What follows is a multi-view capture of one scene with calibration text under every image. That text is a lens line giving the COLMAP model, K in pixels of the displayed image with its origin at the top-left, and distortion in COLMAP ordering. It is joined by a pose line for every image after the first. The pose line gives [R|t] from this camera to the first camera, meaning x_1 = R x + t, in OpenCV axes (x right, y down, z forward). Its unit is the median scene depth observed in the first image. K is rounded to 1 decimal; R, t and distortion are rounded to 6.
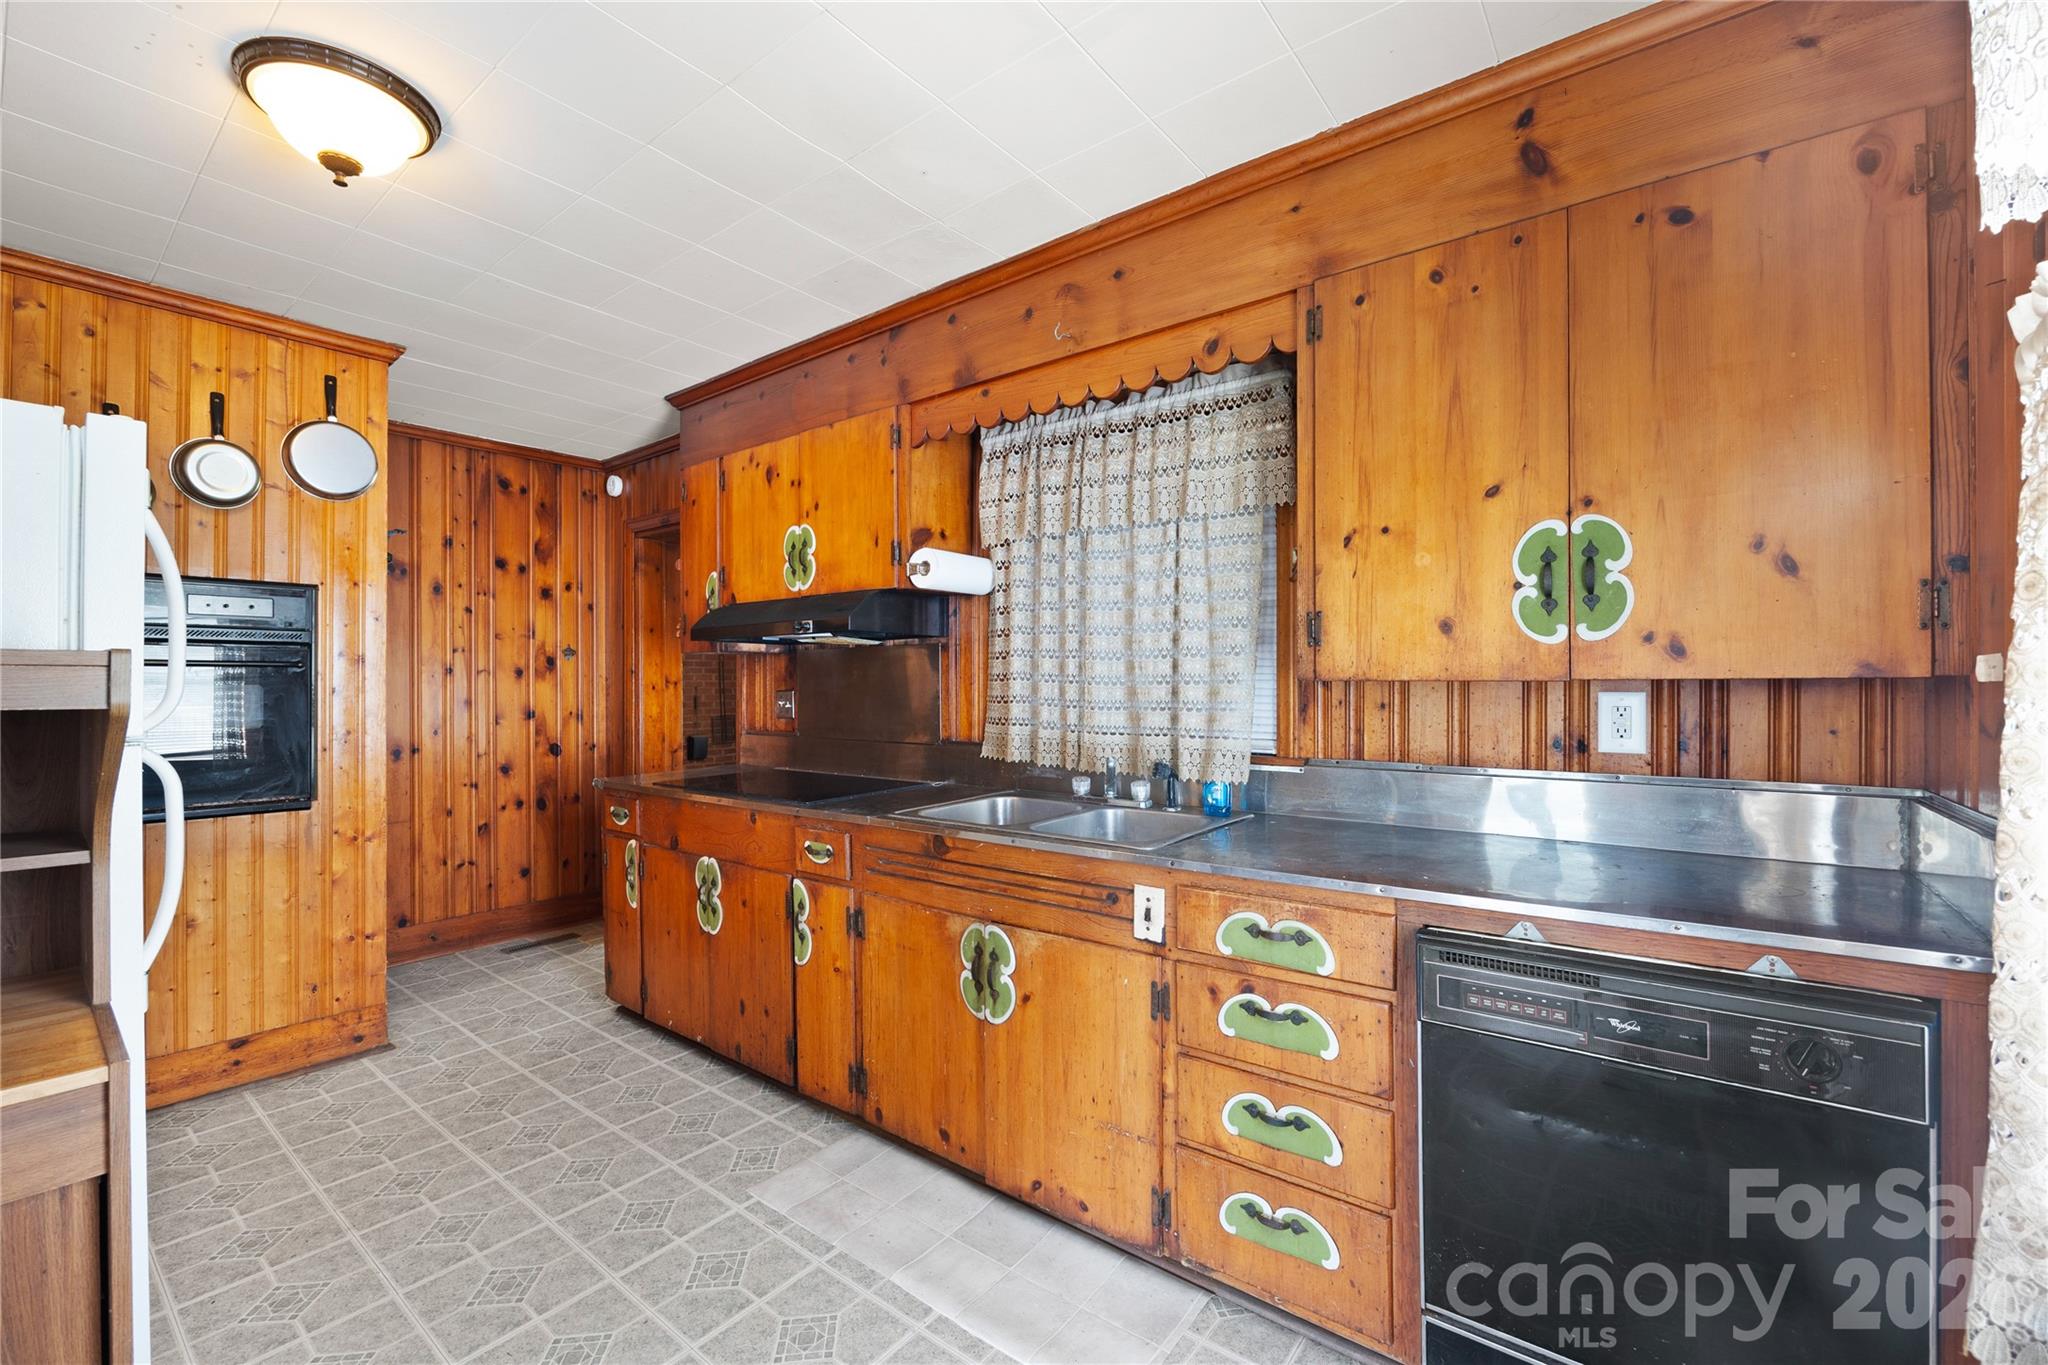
lens RADIAL K [[853.3, 0, 1023.1], [0, 853.3, 685.0], [0, 0, 1]] dist [-0.013260, 0.001276]
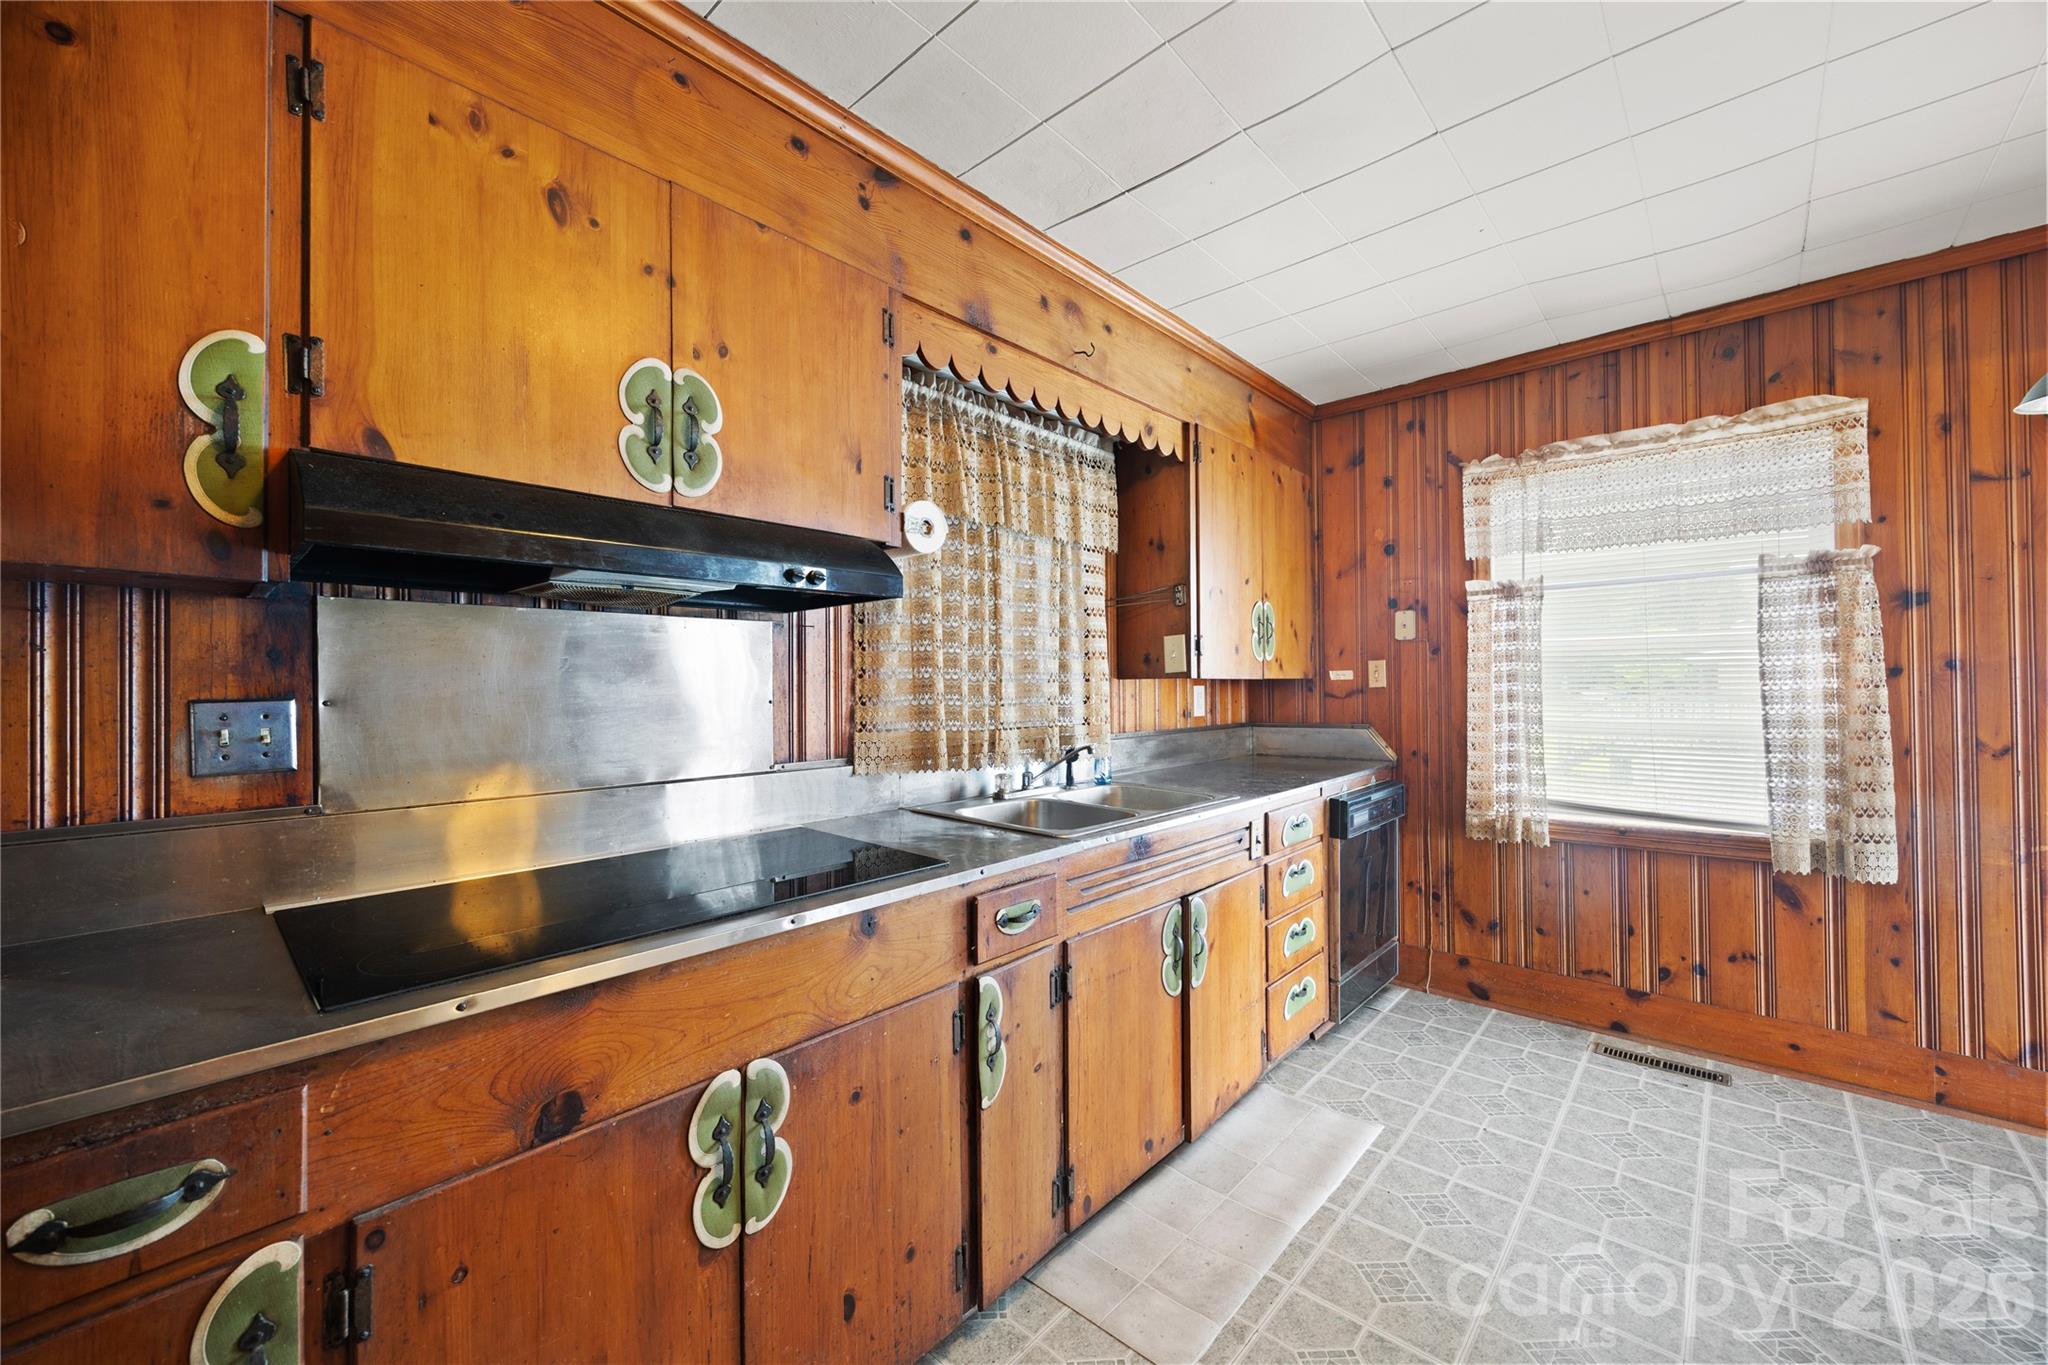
lens RADIAL K [[792.0, 0, 1024.2], [0, 792.0, 682.1], [0, 0, 1]] dist [0.003662, -0.000330]
pose [[0.075529, 0.006413, 0.997123, -0.795766], [0.007962, 0.999944, -0.007034, 0.006405], [-0.997112, 0.008471, 0.075474, 0.845614]]
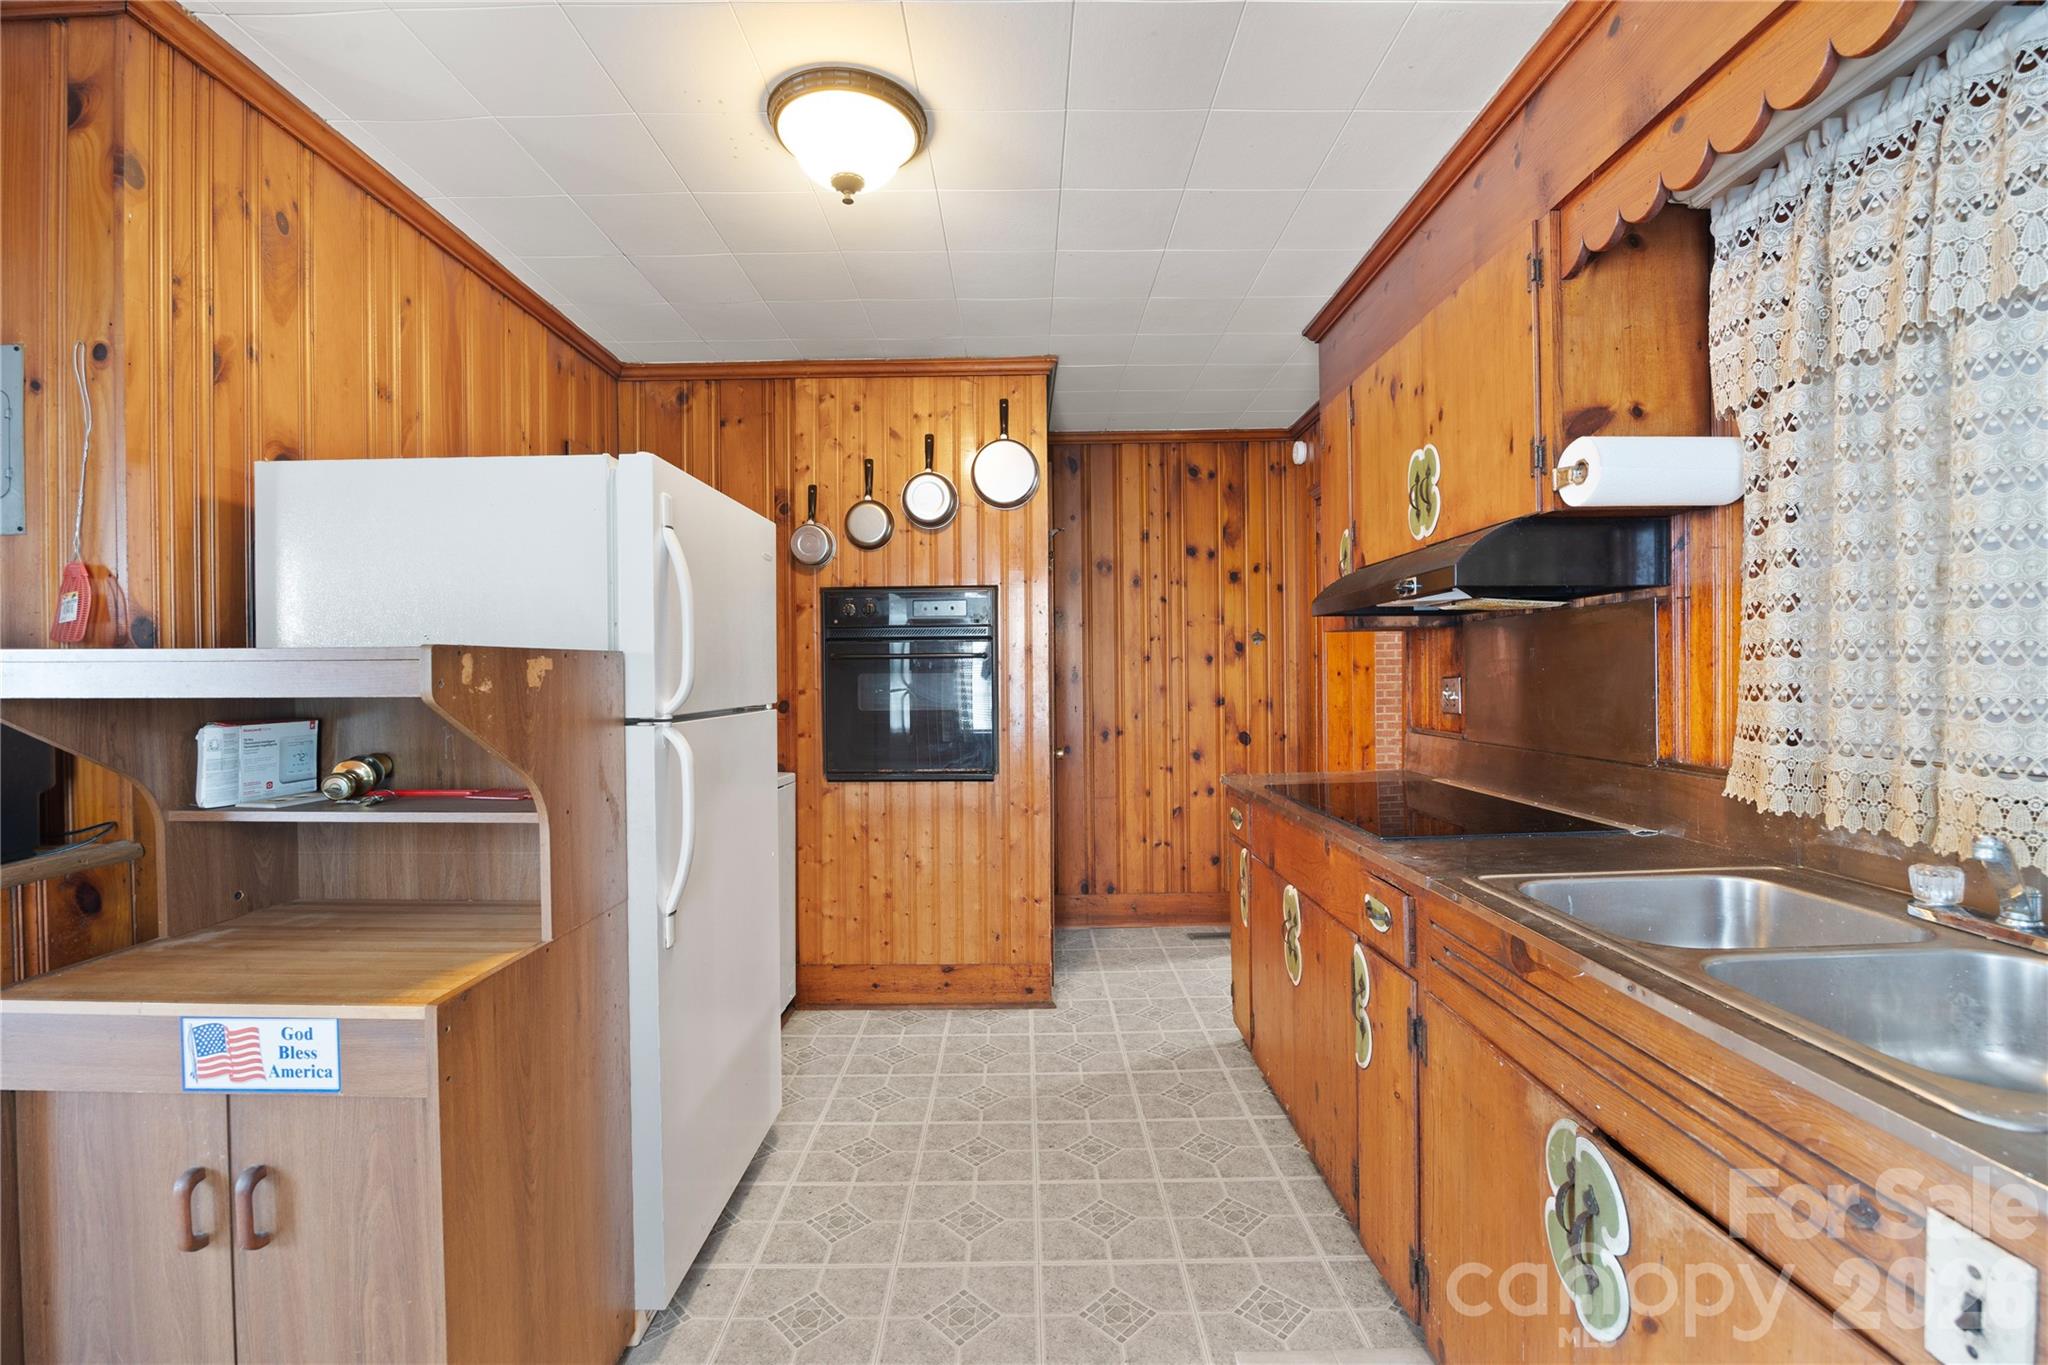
lens RADIAL K [[873.0, 0, 1019.0], [0, 873.0, 680.7], [0, 0, 1]] dist [-0.021195, 0.002140]
pose [[0.616660, 0.001899, -0.787227, 0.116800], [0.007473, 0.999938, 0.008266, 0.001095], [0.787194, -0.010980, 0.616607, 0.311116]]
